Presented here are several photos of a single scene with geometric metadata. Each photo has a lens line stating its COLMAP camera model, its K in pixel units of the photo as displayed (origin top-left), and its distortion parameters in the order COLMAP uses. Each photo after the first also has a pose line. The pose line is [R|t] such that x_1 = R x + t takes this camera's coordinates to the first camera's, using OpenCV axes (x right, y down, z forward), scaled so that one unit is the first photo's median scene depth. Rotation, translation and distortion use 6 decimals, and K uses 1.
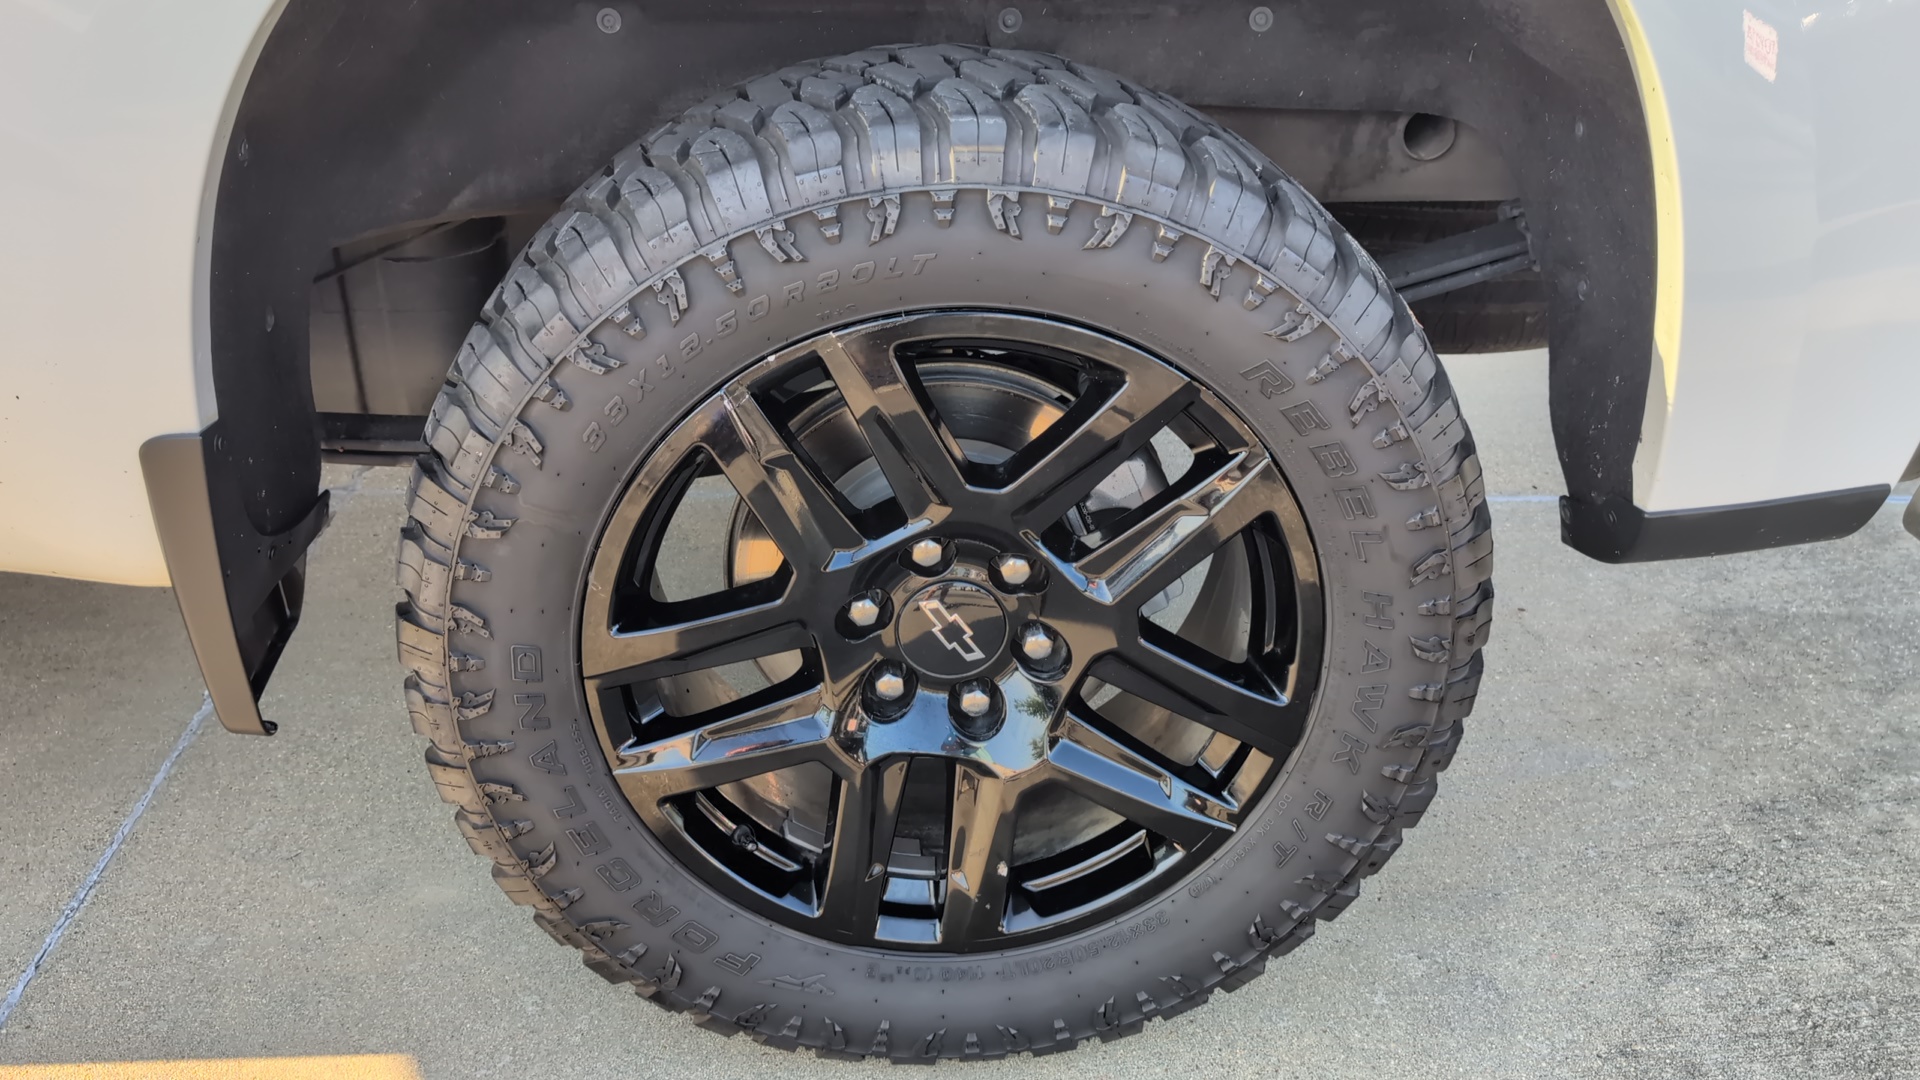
lens RADIAL K [[1635.8, 0, 962.4], [0, 1635.8, 542.6], [0, 0, 1]] dist [0.033150, -0.042090]
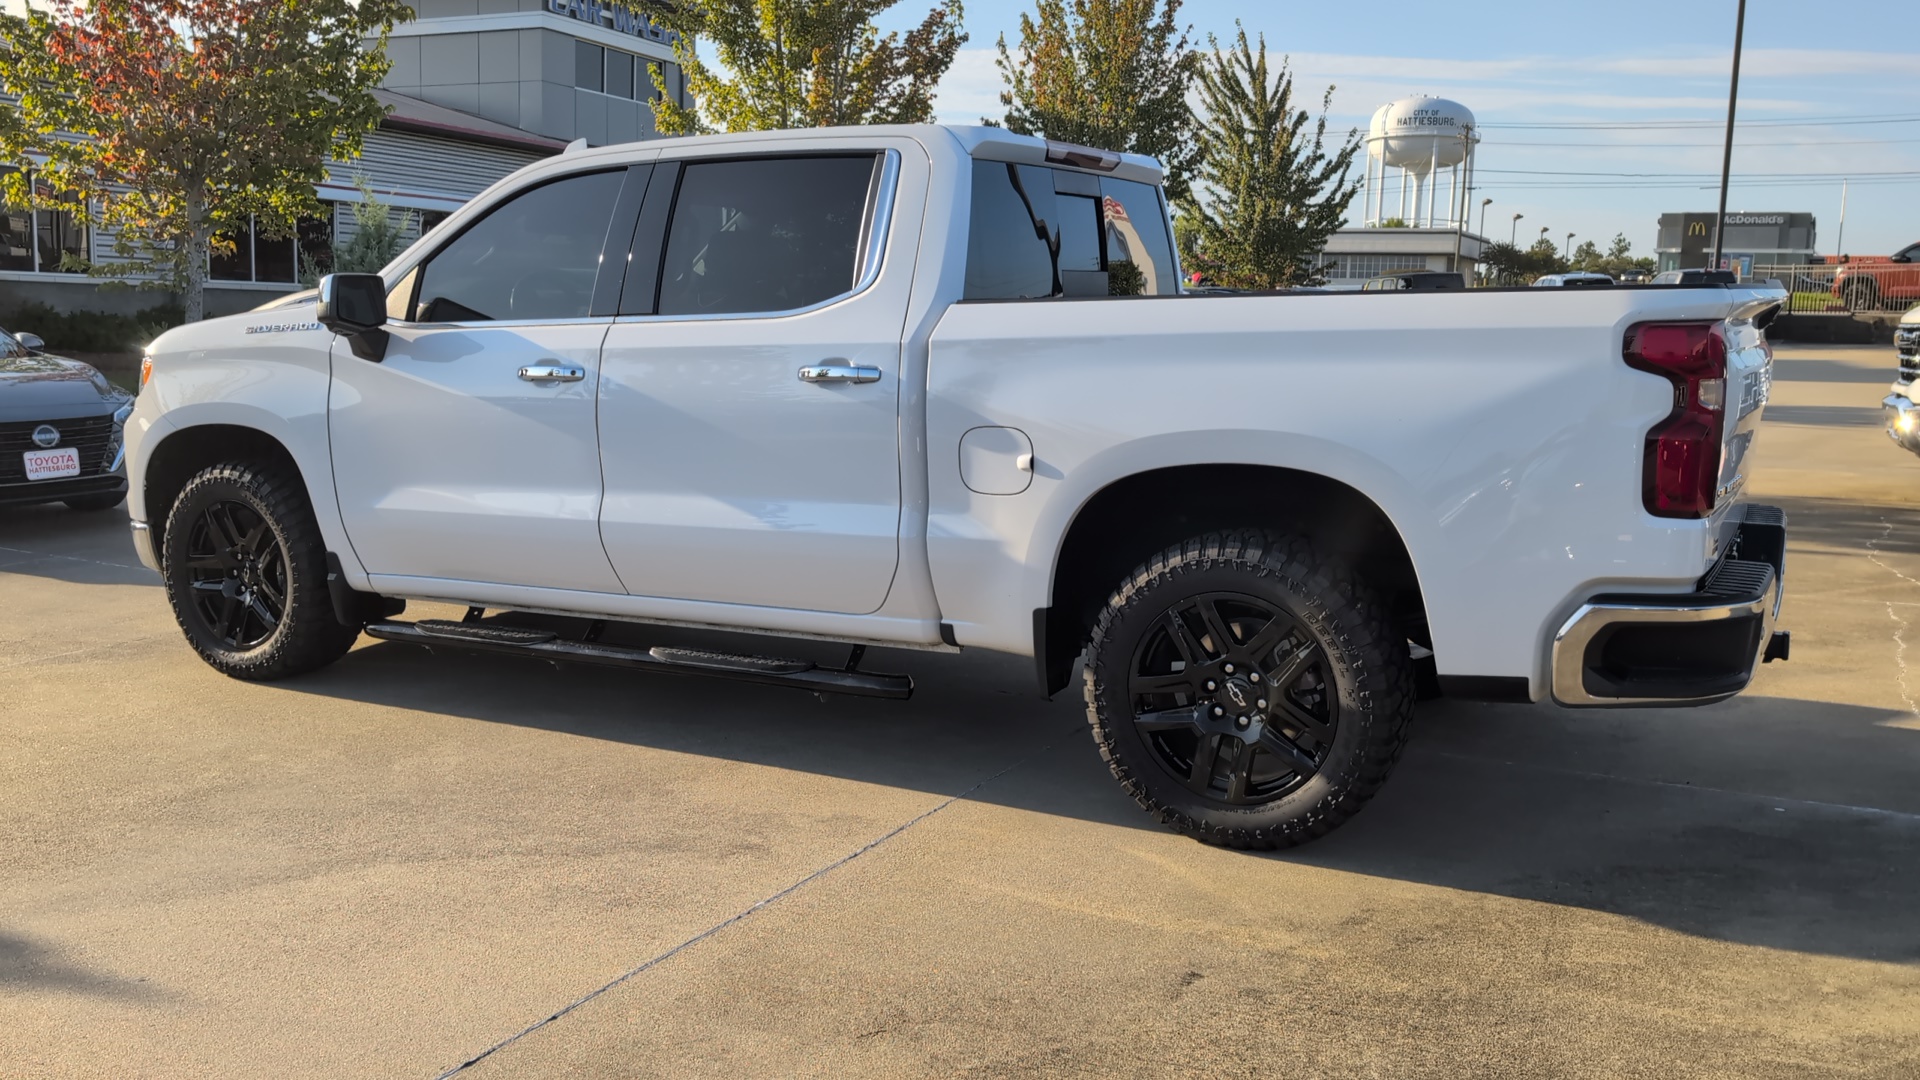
lens RADIAL K [[1635.8, 0, 961.8], [0, 1635.8, 537.3], [0, 0, 1]] dist [0.033150, -0.042090]
pose [[0.847299, 0.063369, -0.527323, 1.260131], [-0.205398, 0.954702, -0.215305, 0.581505], [0.489792, 0.290739, 0.821933, -2.105325]]
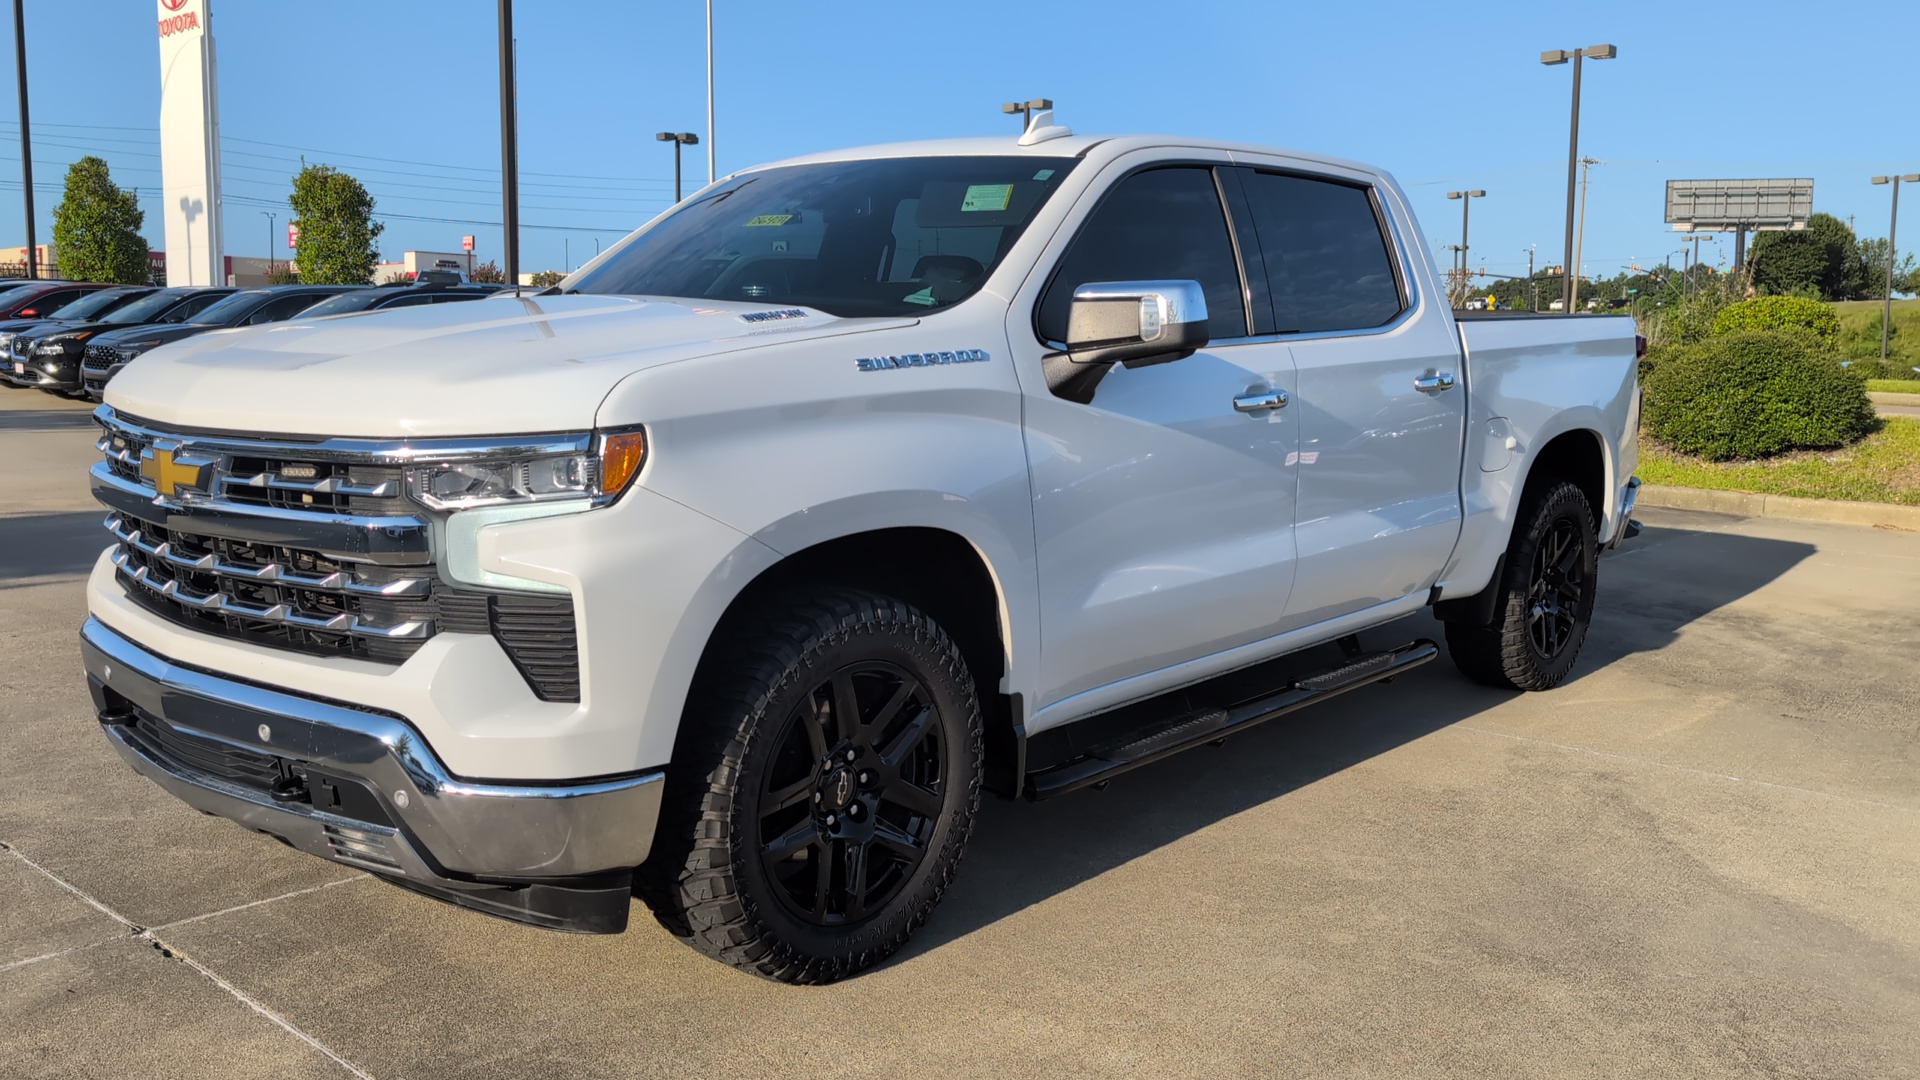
lens RADIAL K [[1635.8, 0, 973.4], [0, 1635.8, 524.3], [0, 0, 1]] dist [0.033150, -0.042090]
pose [[0.693407, -0.095525, 0.714186, -4.728402], [0.288447, 0.945088, -0.153646, 0.145785], [-0.660291, 0.312544, 0.682885, -1.306704]]
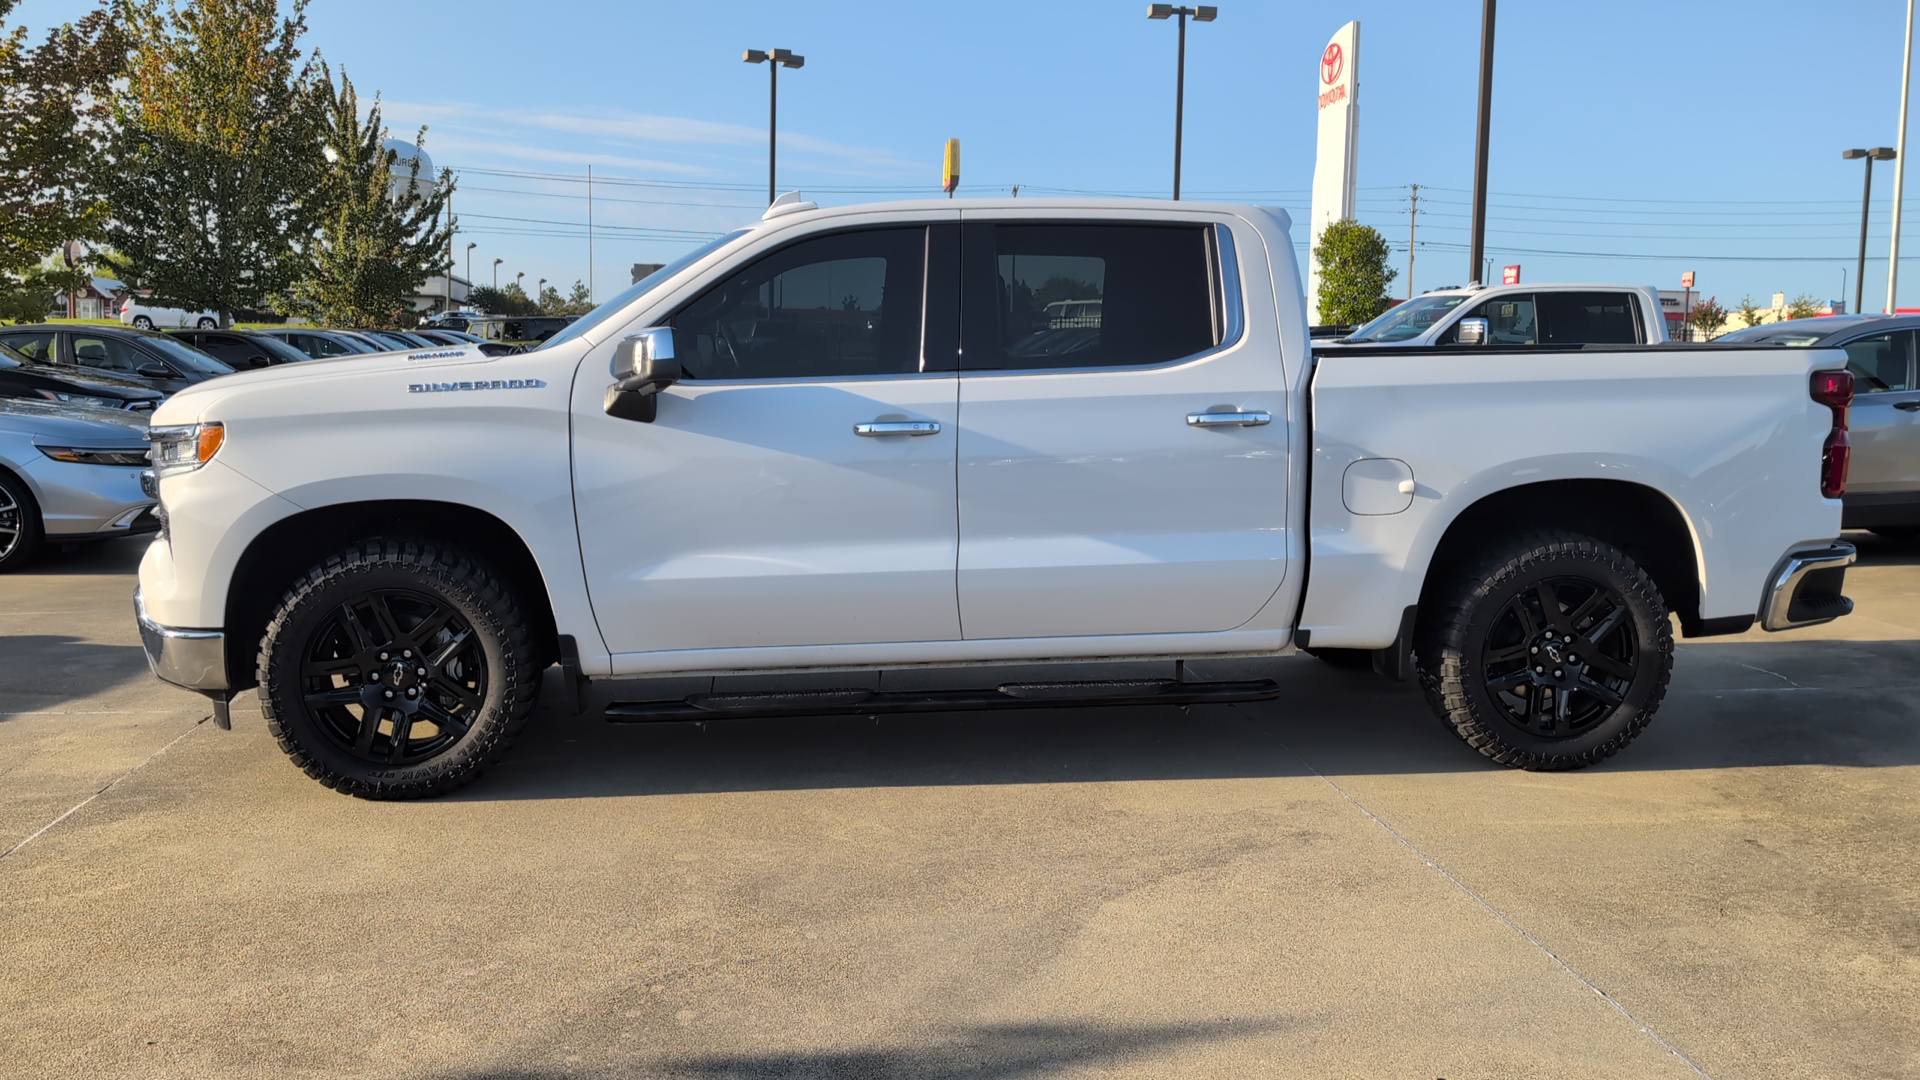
lens RADIAL K [[1635.8, 0, 964.2], [0, 1635.8, 551.5], [0, 0, 1]] dist [0.033150, -0.042090]
pose [[0.997854, -0.017912, 0.062974, -1.855349], [0.035221, 0.957672, -0.285700, 0.991438], [-0.055191, 0.287305, 0.956248, -3.193105]]
